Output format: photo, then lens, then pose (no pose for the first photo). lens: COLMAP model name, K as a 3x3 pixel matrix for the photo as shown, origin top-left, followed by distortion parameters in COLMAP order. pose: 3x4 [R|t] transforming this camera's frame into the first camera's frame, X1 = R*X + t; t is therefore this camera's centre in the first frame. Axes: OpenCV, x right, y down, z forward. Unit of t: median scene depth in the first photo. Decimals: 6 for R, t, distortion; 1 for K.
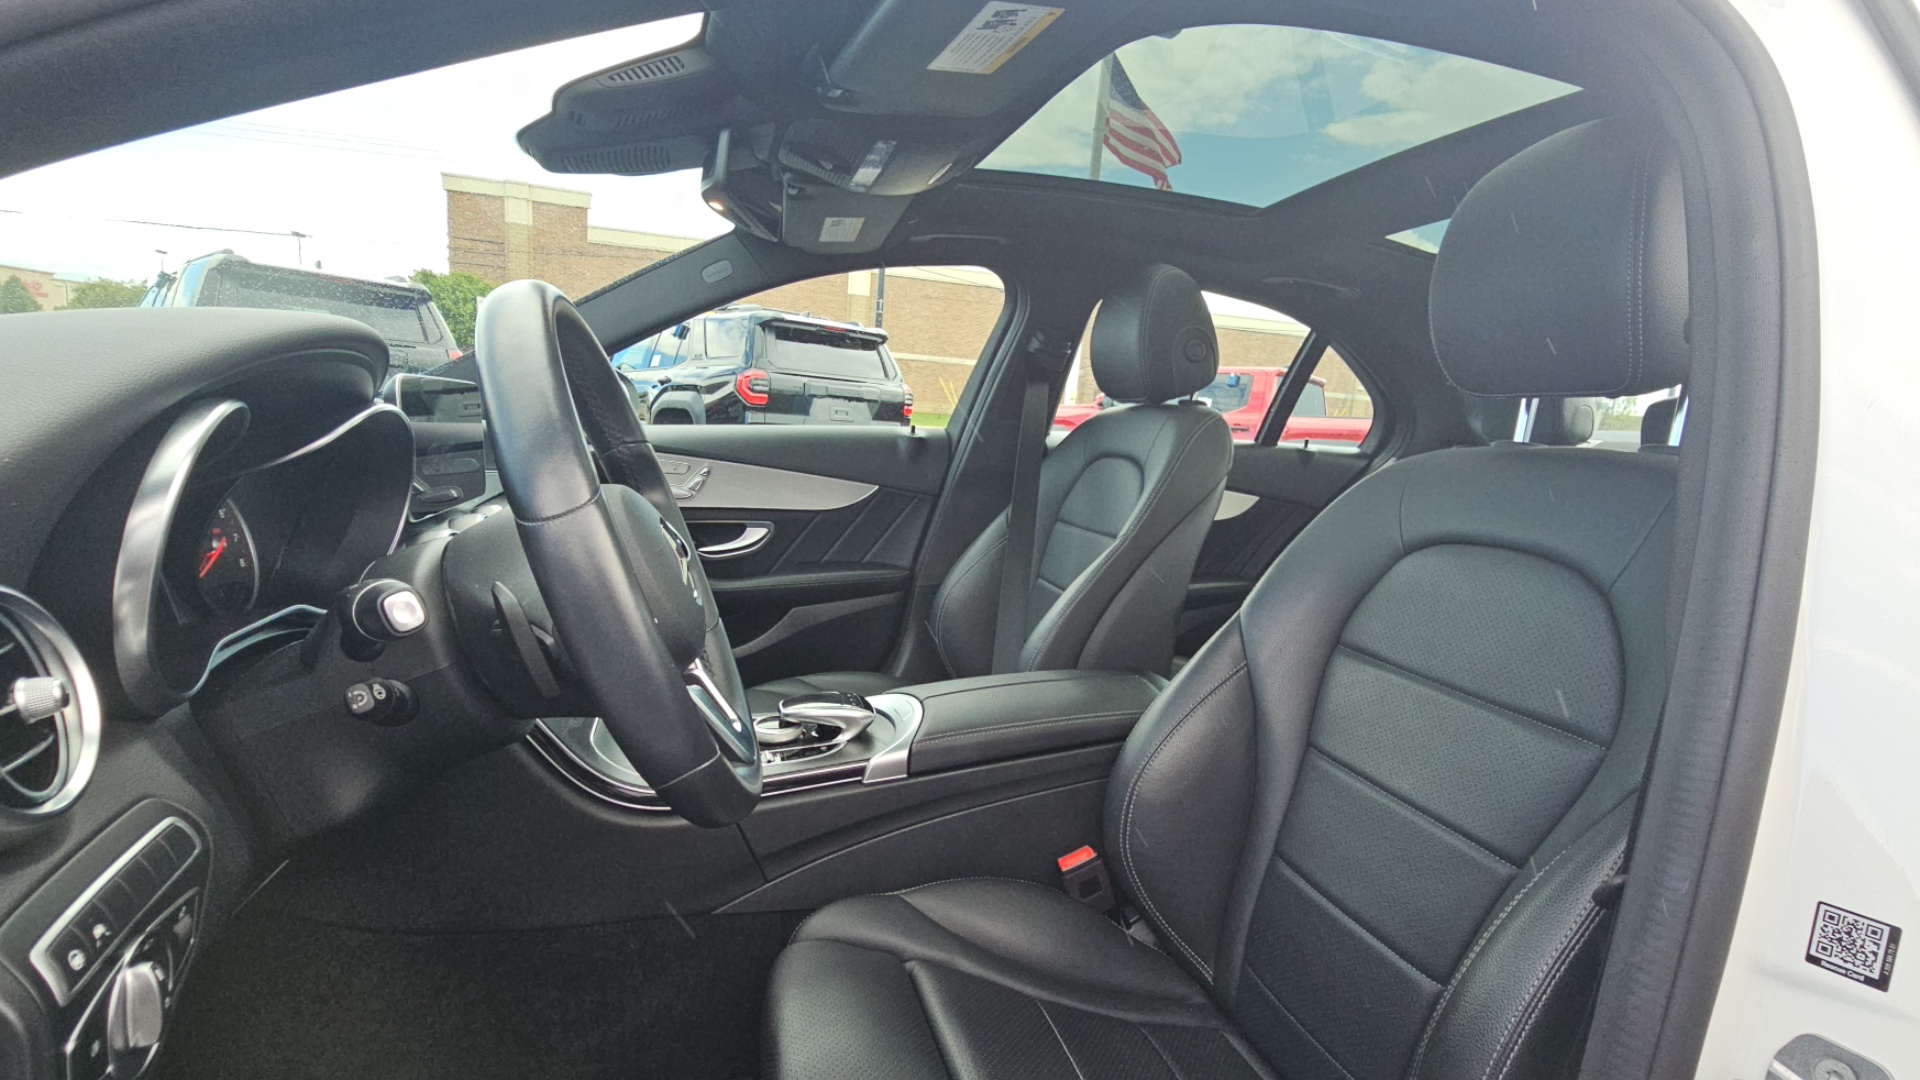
lens RADIAL K [[857.1, 0, 975.3], [0, 857.1, 544.5], [0, 0, 1]] dist [0.000529, -0.001784]
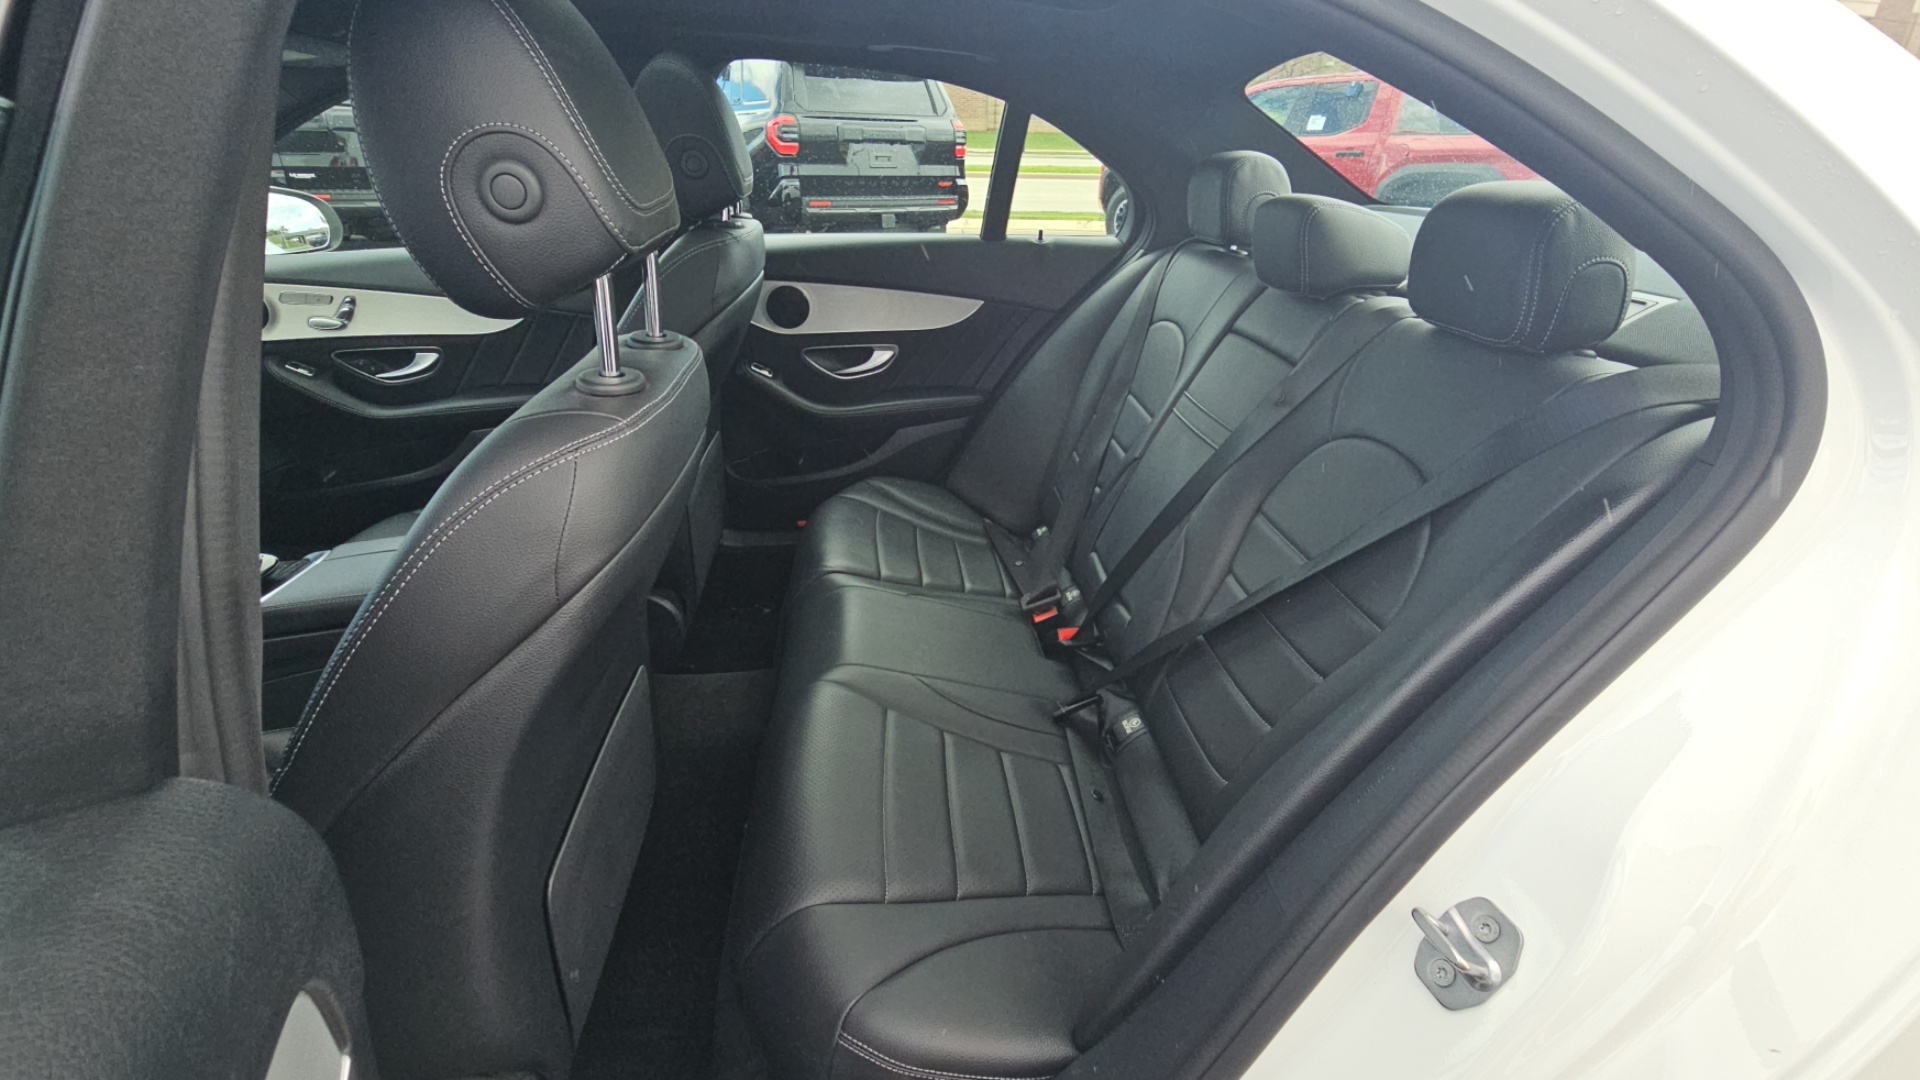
lens RADIAL K [[857.1, 0, 975.3], [0, 857.1, 544.5], [0, 0, 1]] dist [0.000529, -0.001784]
pose [[0.981865, 0.036129, -0.186107, 0.135184], [0.019555, 0.957138, 0.288973, -0.019598], [0.188571, -0.287371, 0.939073, 0.021928]]
